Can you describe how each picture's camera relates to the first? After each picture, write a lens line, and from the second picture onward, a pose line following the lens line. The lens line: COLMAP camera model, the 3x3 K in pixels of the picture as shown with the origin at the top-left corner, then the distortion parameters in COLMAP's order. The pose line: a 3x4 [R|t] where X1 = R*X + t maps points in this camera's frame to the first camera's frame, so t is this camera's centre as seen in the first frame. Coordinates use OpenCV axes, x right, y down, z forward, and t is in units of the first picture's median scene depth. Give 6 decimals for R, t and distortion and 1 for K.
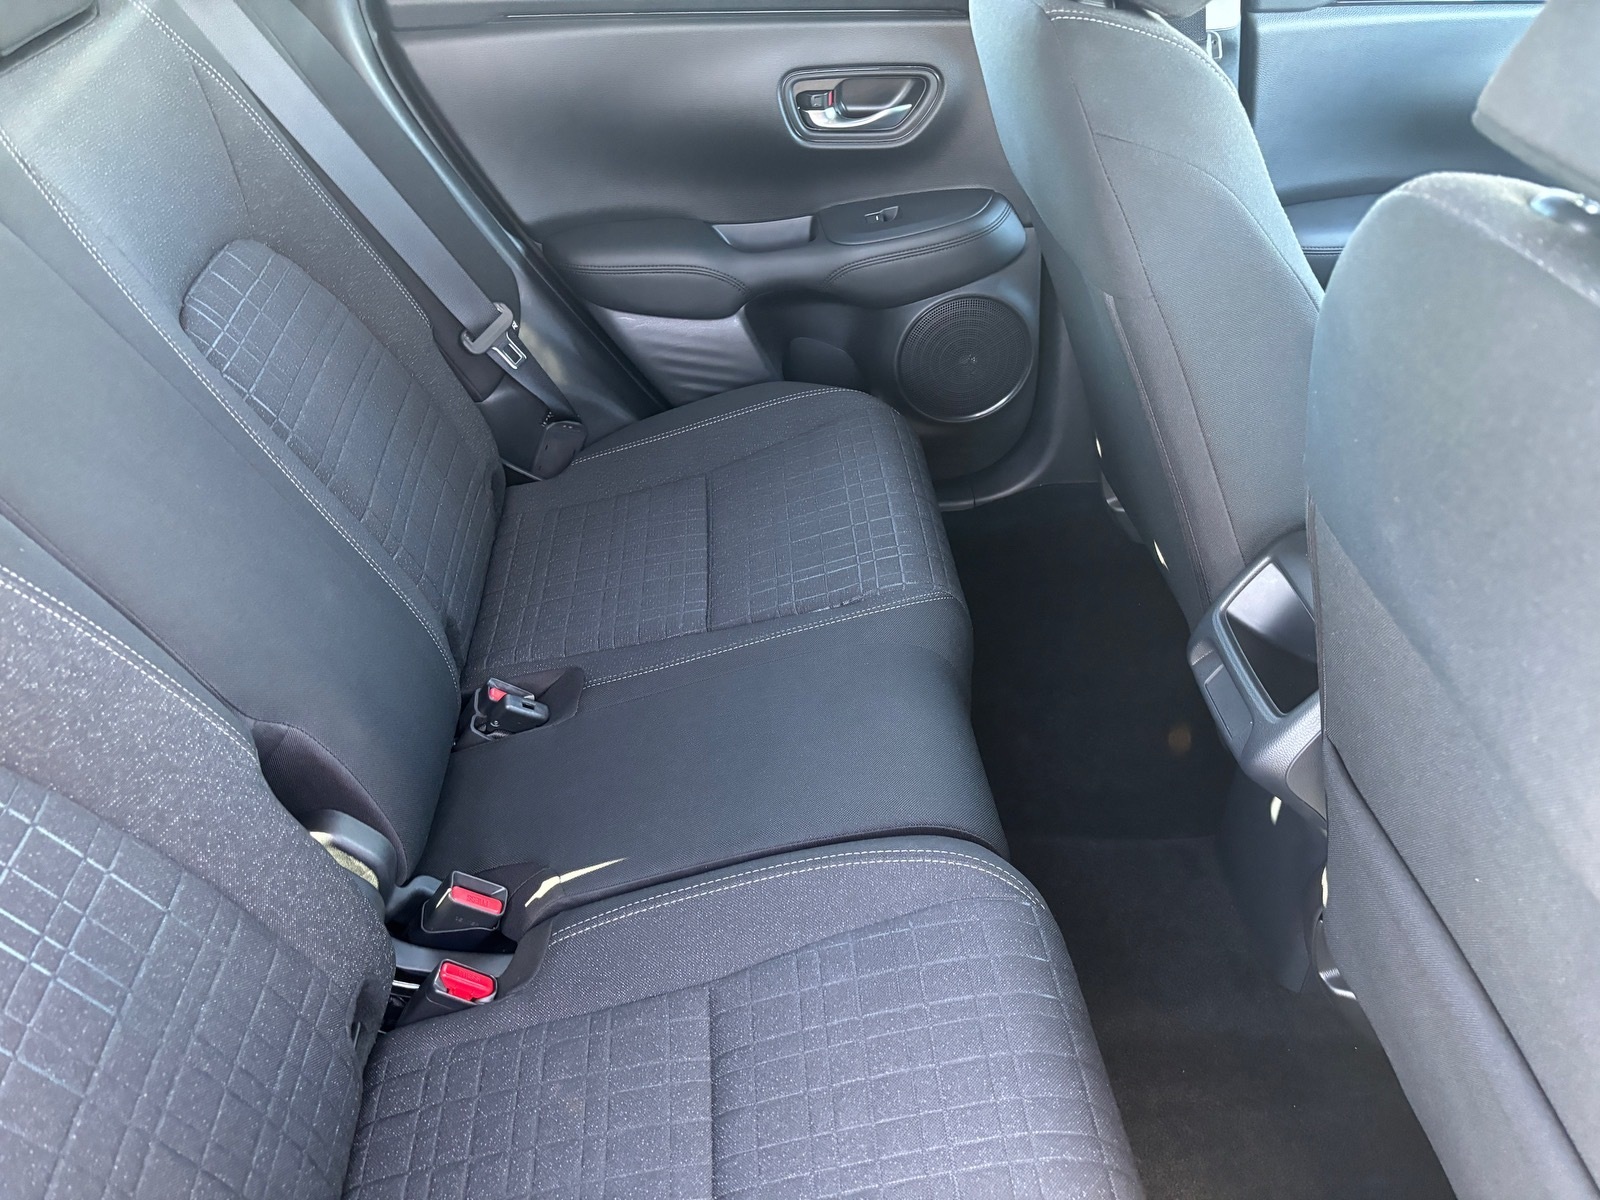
lens RADIAL K [[1262.2, 0, 802.1], [0, 1262.2, 600.3], [0, 0, 1]] dist [0.032818, -0.046216]
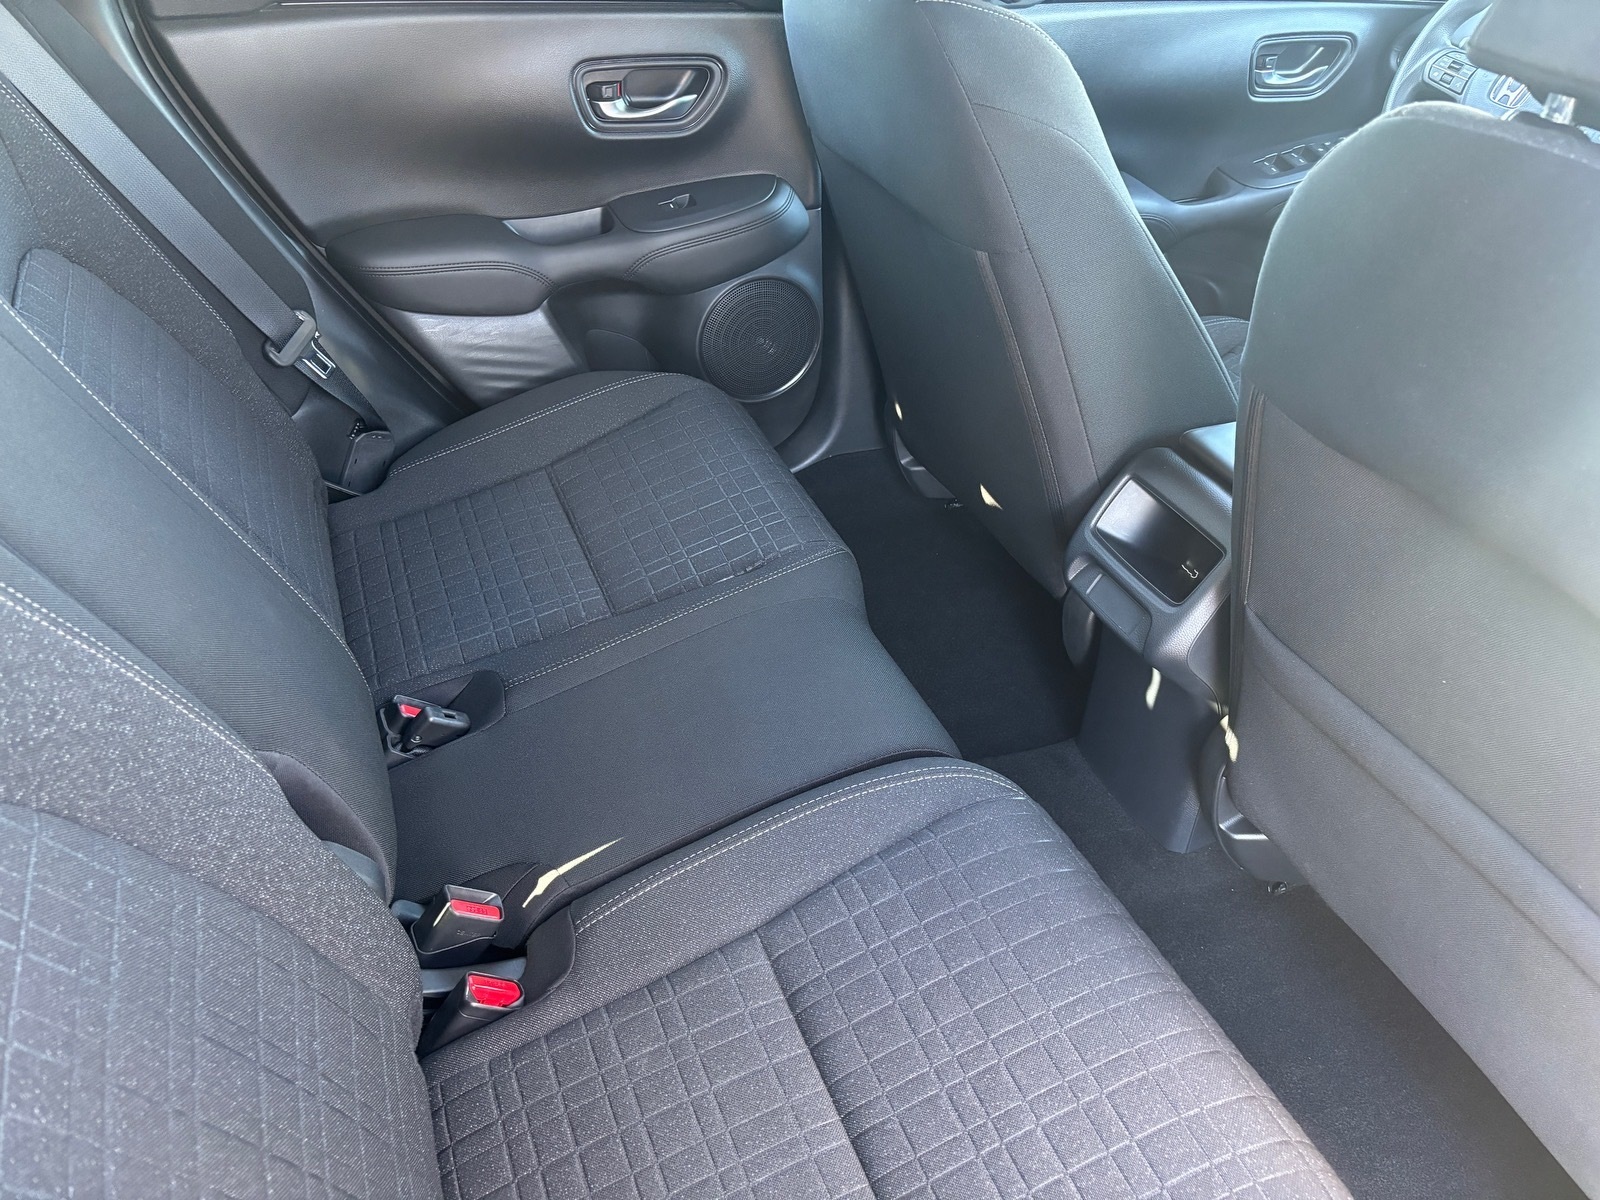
lens RADIAL K [[1262.2, 0, 798.1], [0, 1262.2, 603.3], [0, 0, 1]] dist [0.032818, -0.046216]
pose [[0.945636, -0.133052, 0.296766, -0.266812], [0.136624, 0.990584, 0.008770, 0.029921], [-0.295138, 0.032252, 0.954910, 0.002088]]
